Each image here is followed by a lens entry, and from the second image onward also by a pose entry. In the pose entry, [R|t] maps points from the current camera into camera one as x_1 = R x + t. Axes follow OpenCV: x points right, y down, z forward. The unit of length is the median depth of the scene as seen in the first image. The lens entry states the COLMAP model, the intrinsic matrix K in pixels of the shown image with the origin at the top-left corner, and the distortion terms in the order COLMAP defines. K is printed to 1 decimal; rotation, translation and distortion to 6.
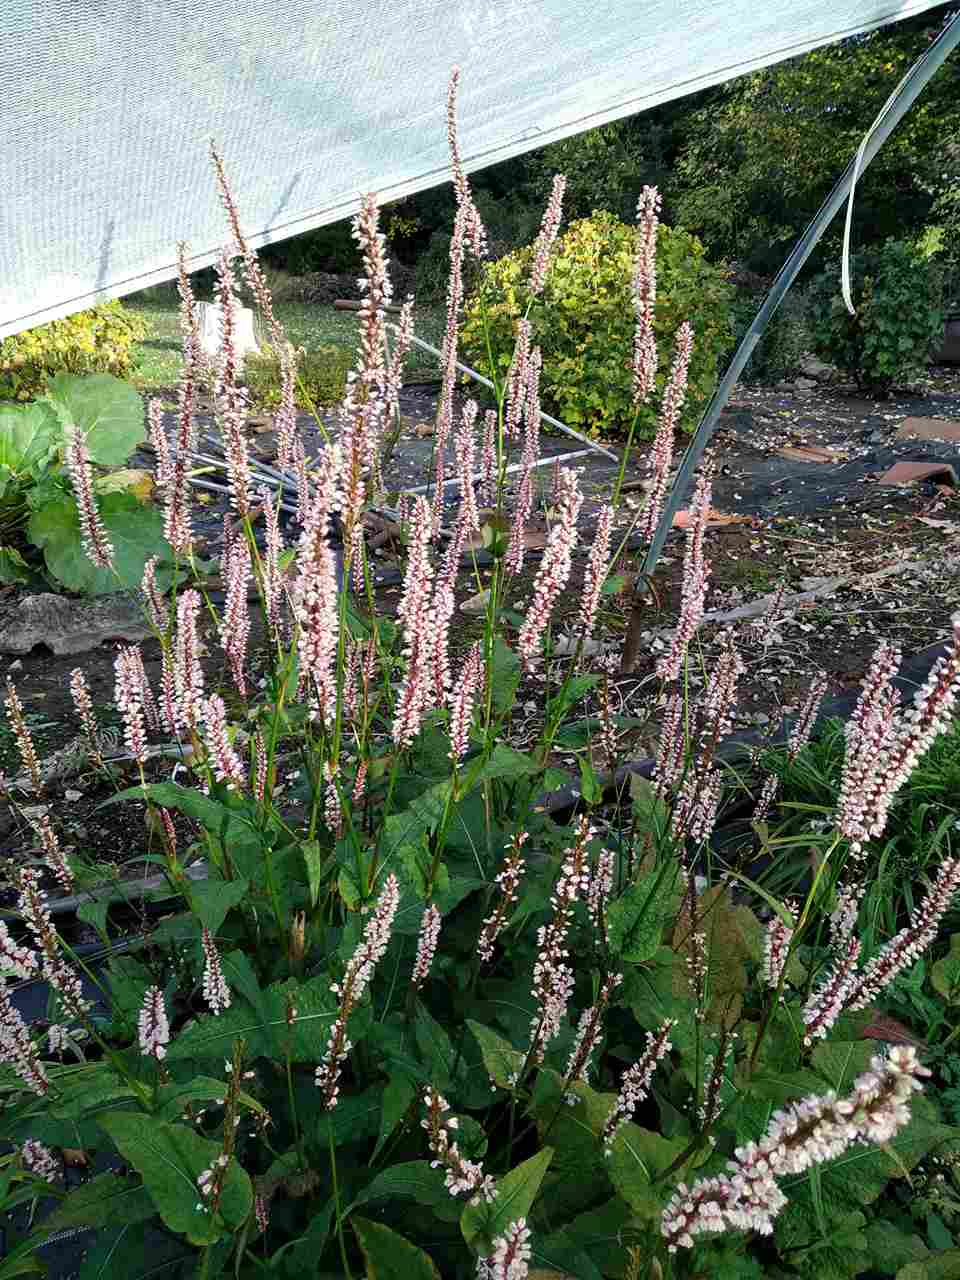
lens RADIAL K [[945.0, 0, 480.0], [0, 945.0, 640.0], [0, 0, 1]] dist [-0.005841, -0.033829]
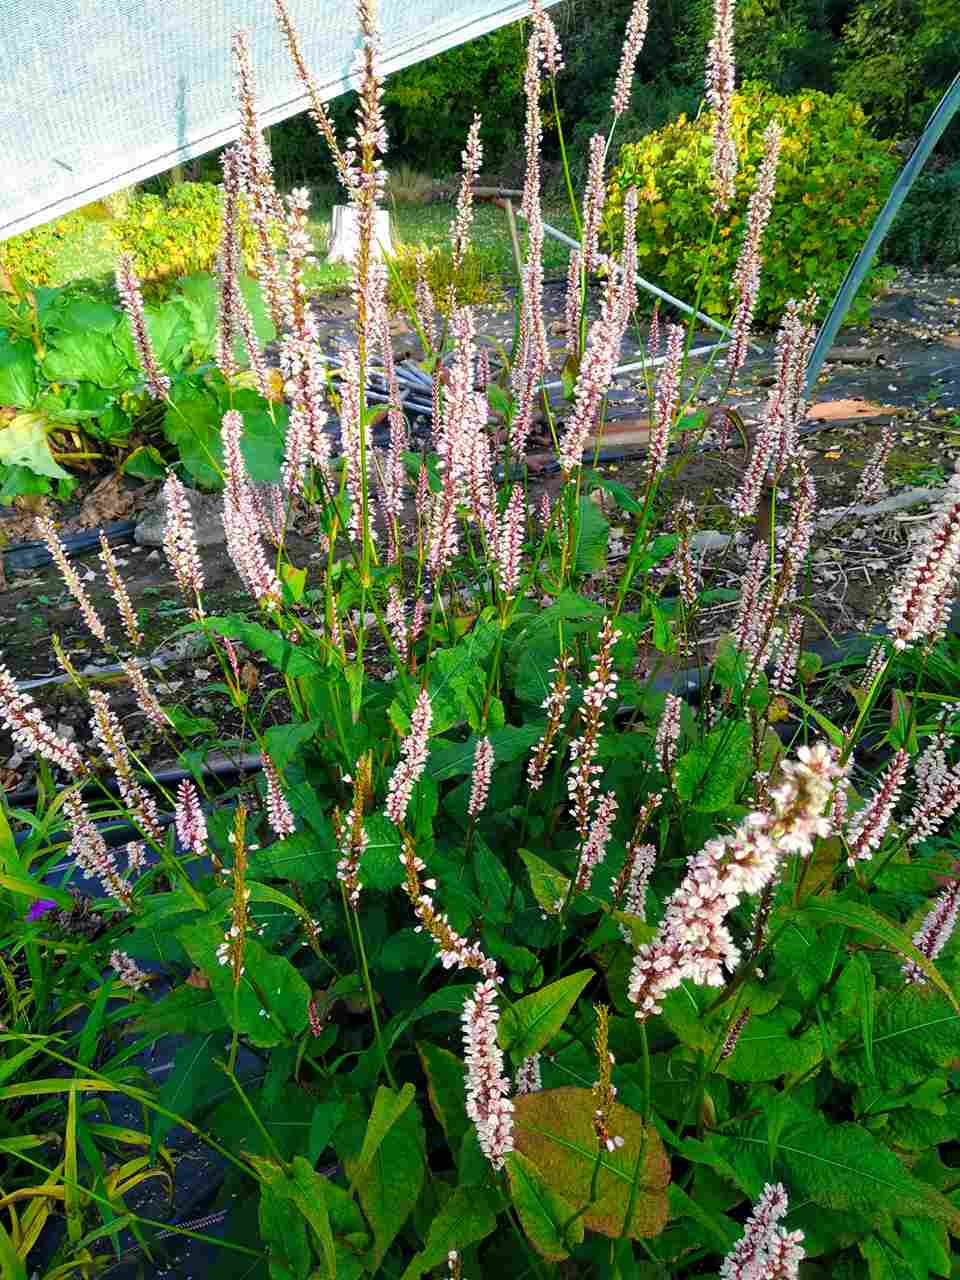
lens RADIAL K [[948.9, 0, 480.0], [0, 948.9, 640.0], [0, 0, 1]] dist [0.004558, -0.050393]
pose [[0.990664, 0.008330, -0.136074, 0.079147], [0.005489, 0.994885, 0.100861, 0.078253], [0.136218, -0.100666, 0.985551, 0.023429]]
